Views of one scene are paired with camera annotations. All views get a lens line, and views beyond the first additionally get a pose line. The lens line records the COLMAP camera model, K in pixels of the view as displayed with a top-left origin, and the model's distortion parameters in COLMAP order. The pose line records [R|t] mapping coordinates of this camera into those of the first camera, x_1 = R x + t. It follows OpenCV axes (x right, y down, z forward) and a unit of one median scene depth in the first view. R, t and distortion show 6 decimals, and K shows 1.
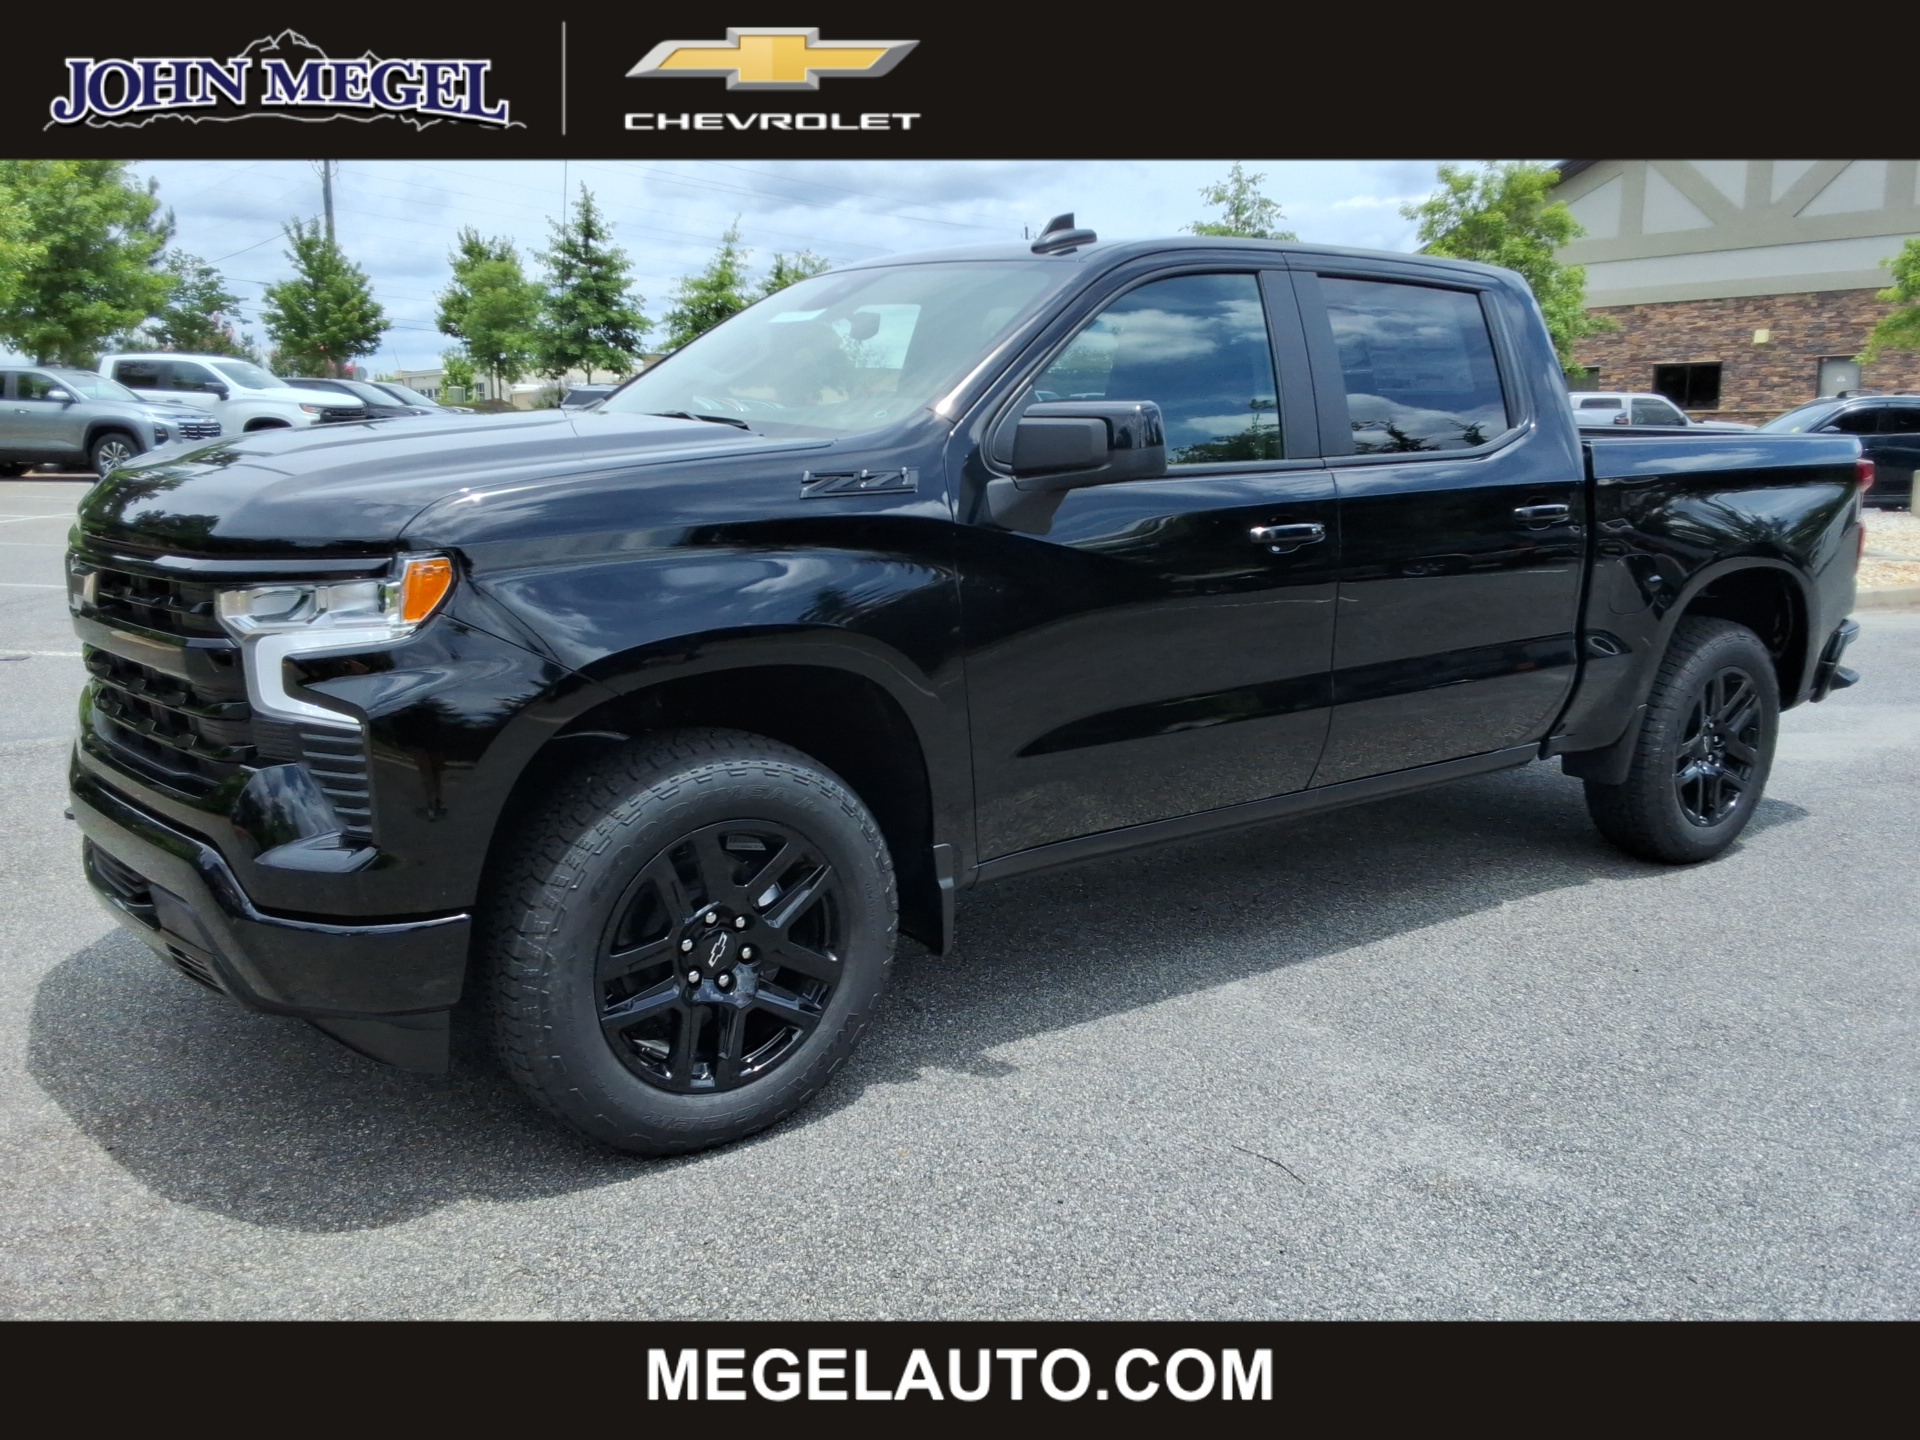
lens RADIAL K [[1550.1, 0, 979.3], [0, 1550.1, 695.7], [0, 0, 1]] dist [0.125194, -0.216643]
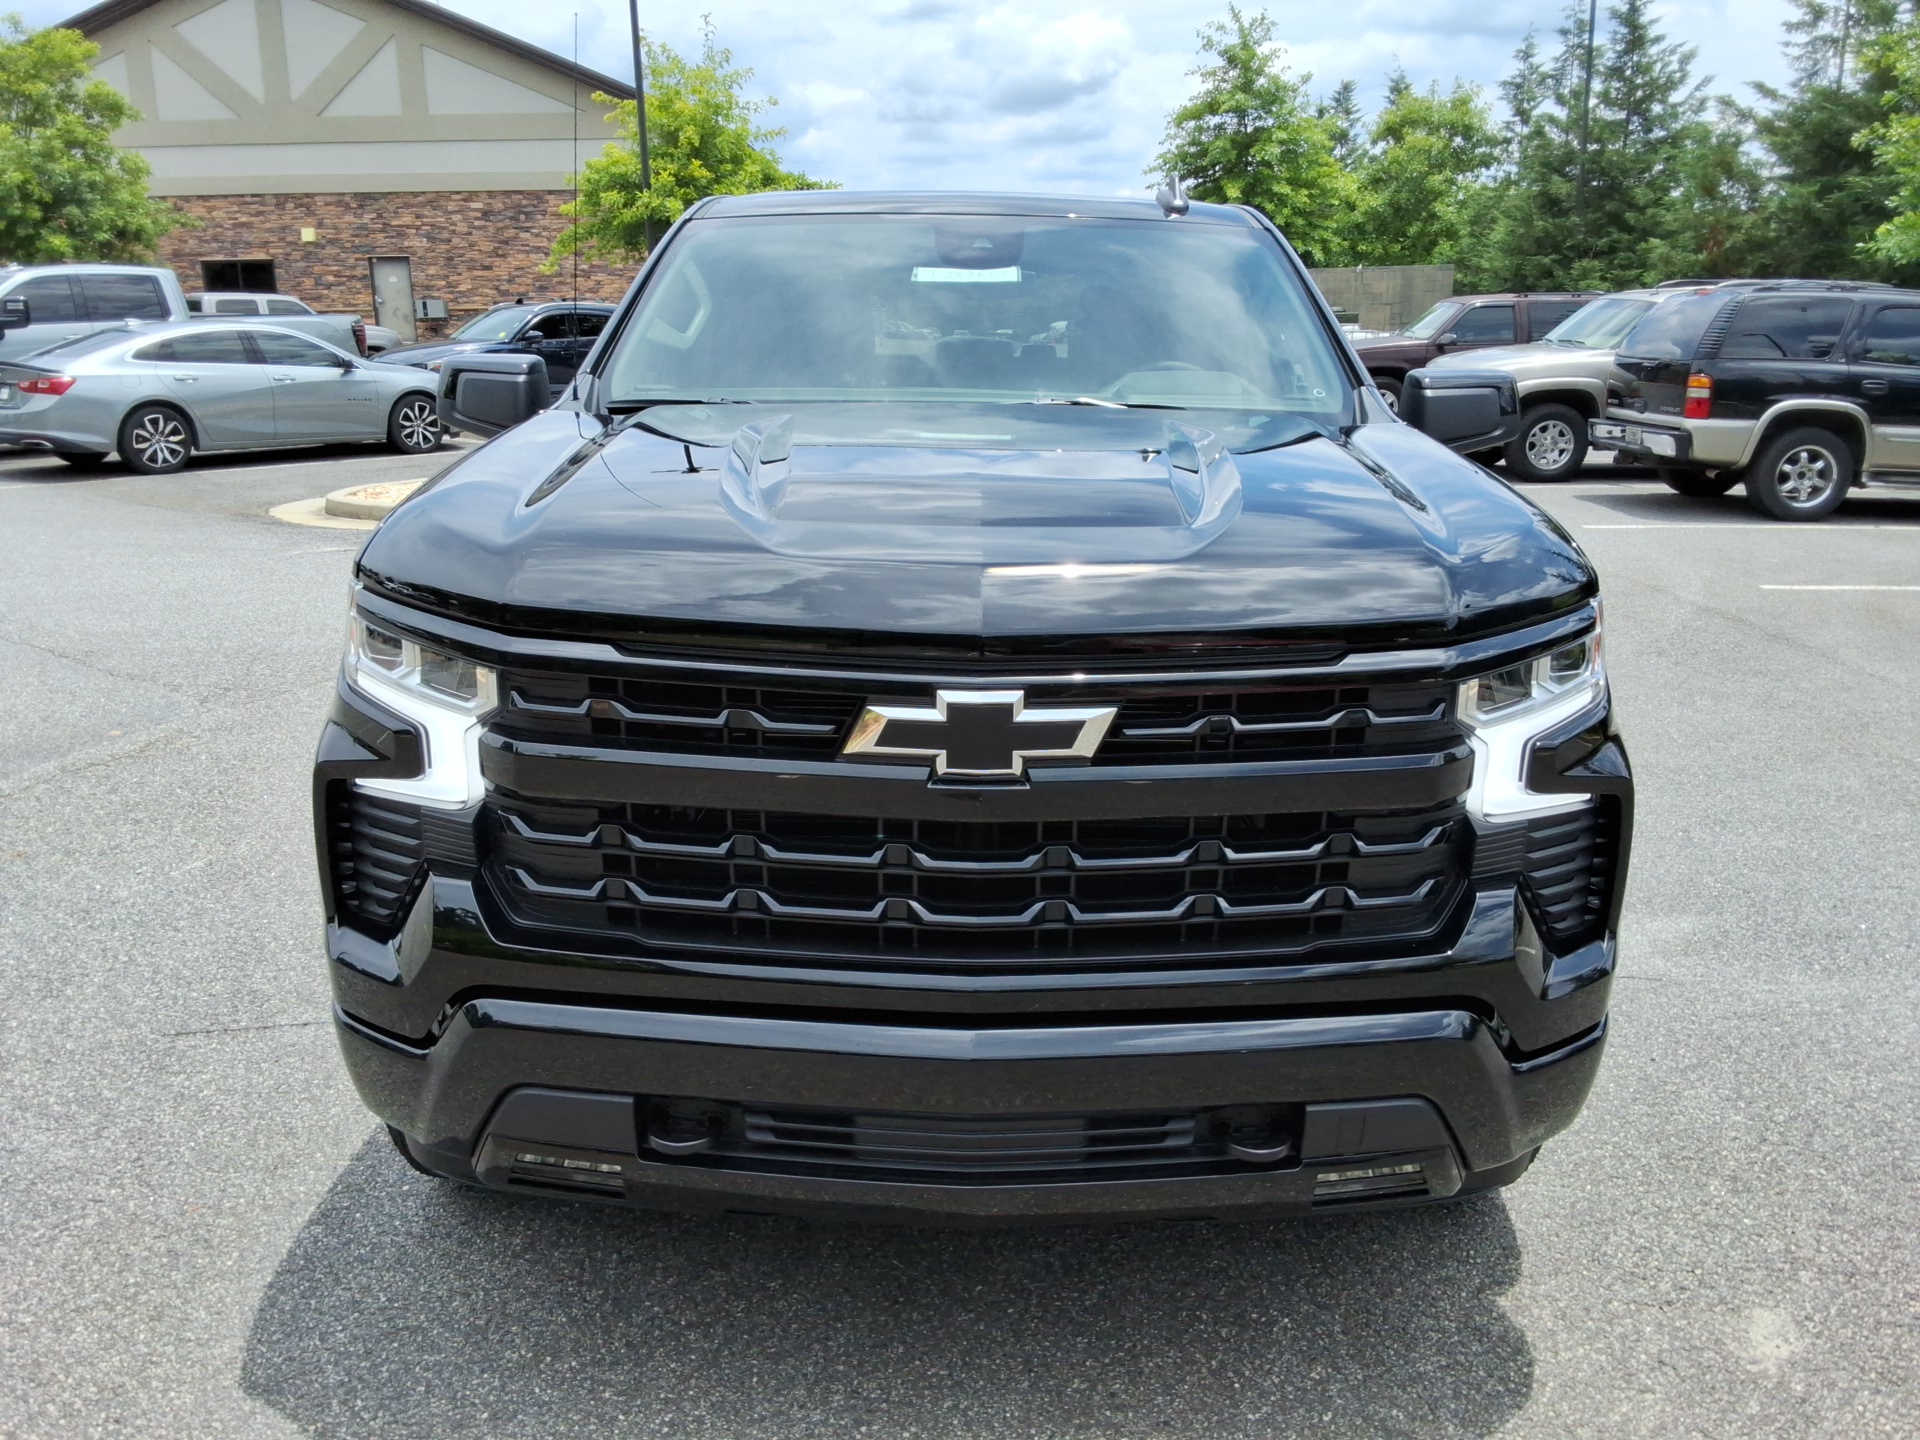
lens RADIAL K [[1550.1, 0, 979.3], [0, 1550.1, 695.7], [0, 0, 1]] dist [0.125194, -0.216643]
pose [[0.596813, -0.196599, 0.777922, -0.951527], [0.144906, 0.979985, 0.136496, -0.155334], [-0.789187, 0.031263, 0.613356, 0.559372]]
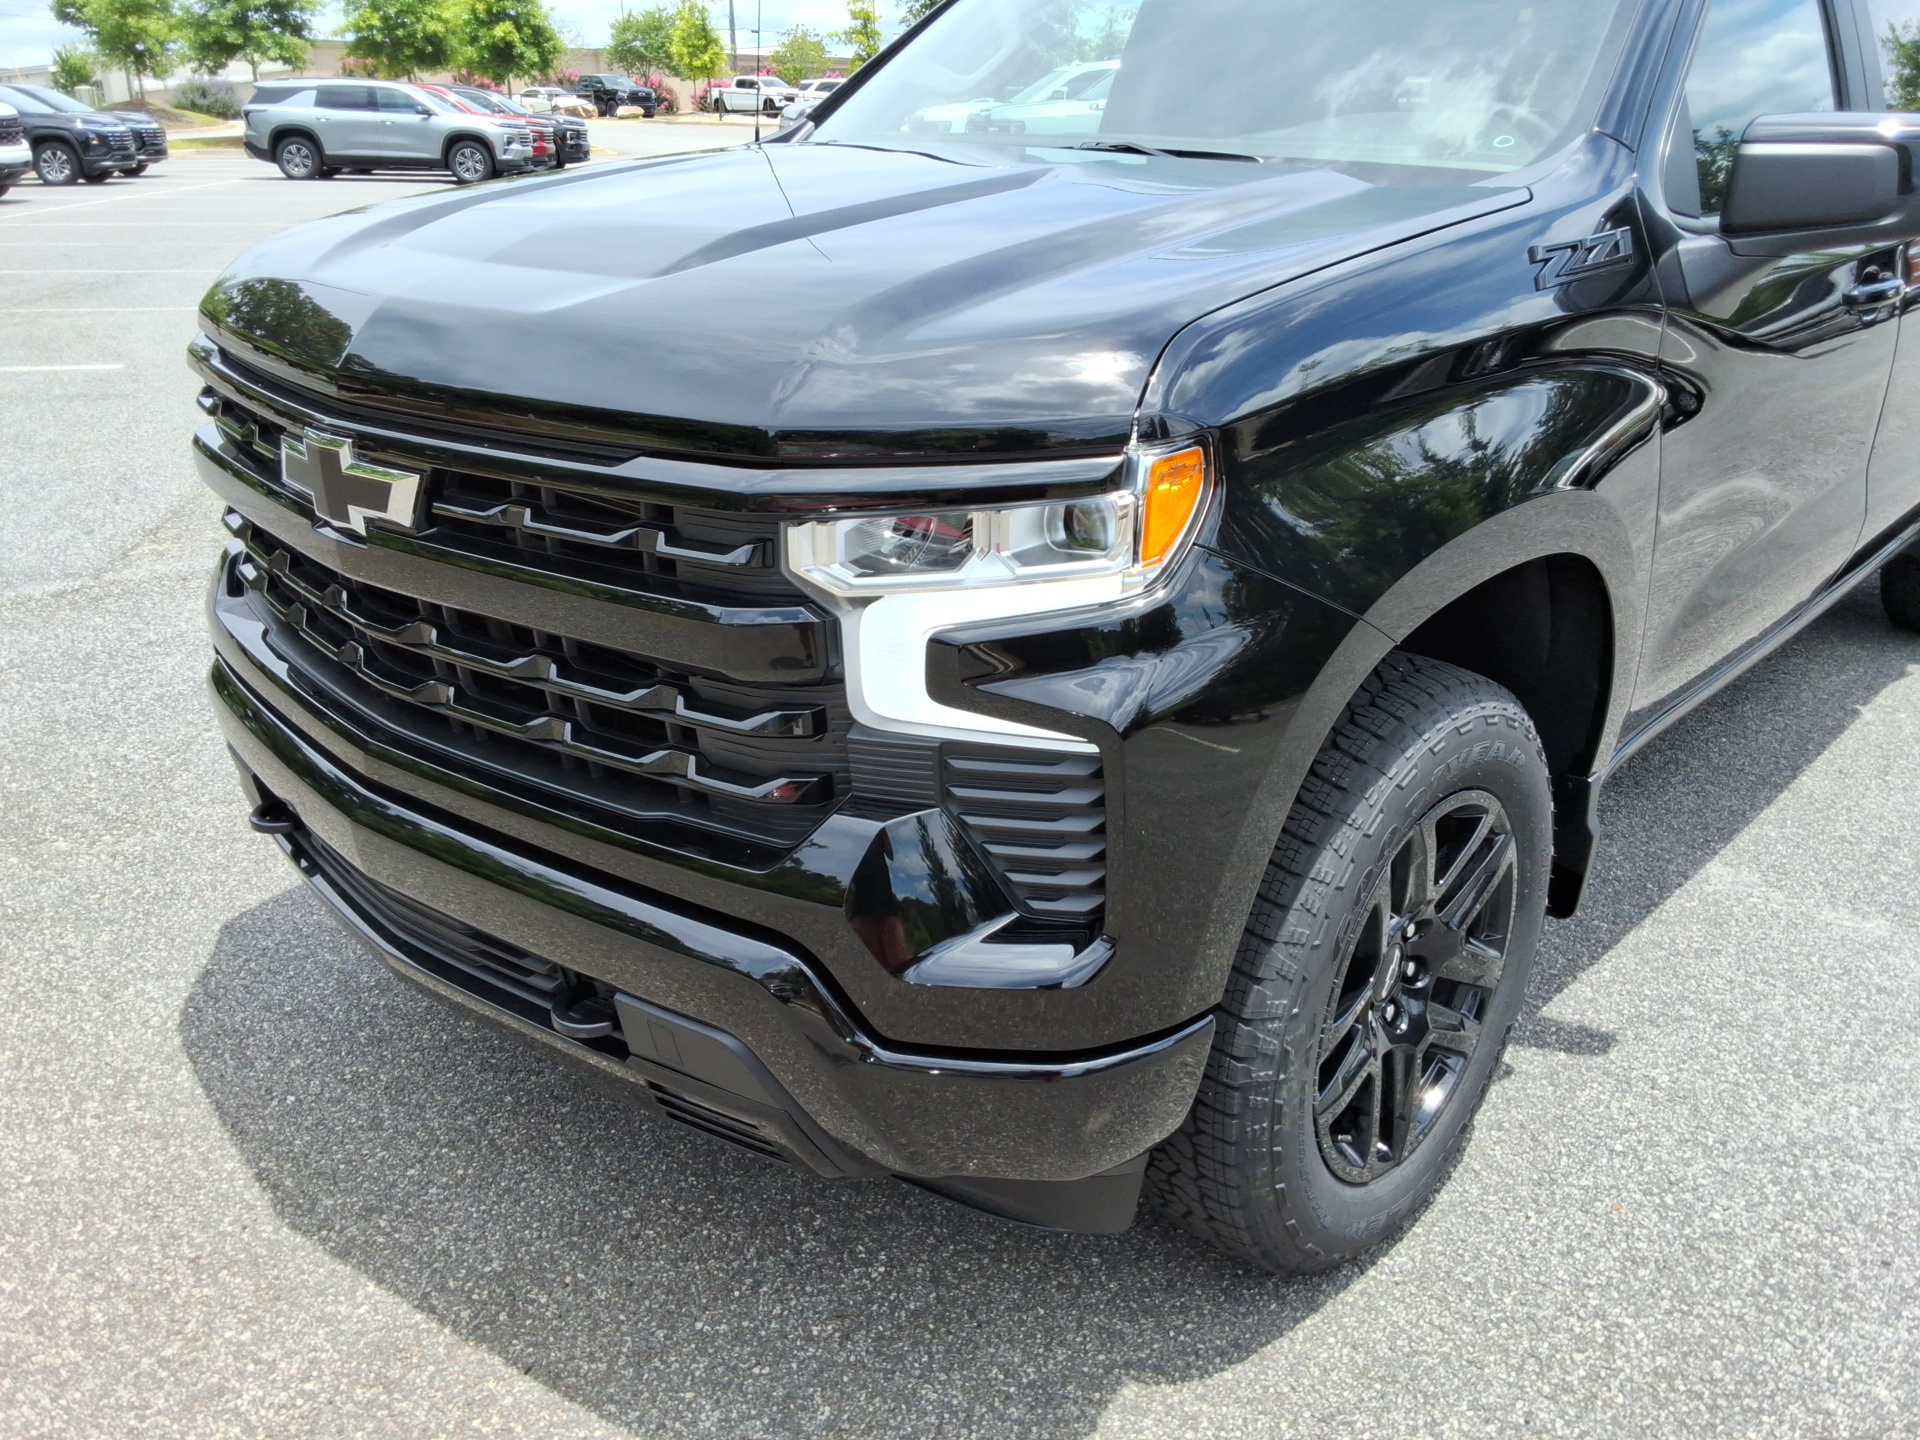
lens RADIAL K [[1558.1, 0, 977.8], [0, 1558.1, 695.0], [0, 0, 1]] dist [0.082261, -0.141143]
pose [[0.983408, -0.077261, 0.164131, -0.398167], [0.046369, 0.981771, 0.184325, -0.082156], [-0.175380, -0.173656, 0.969064, 0.340543]]
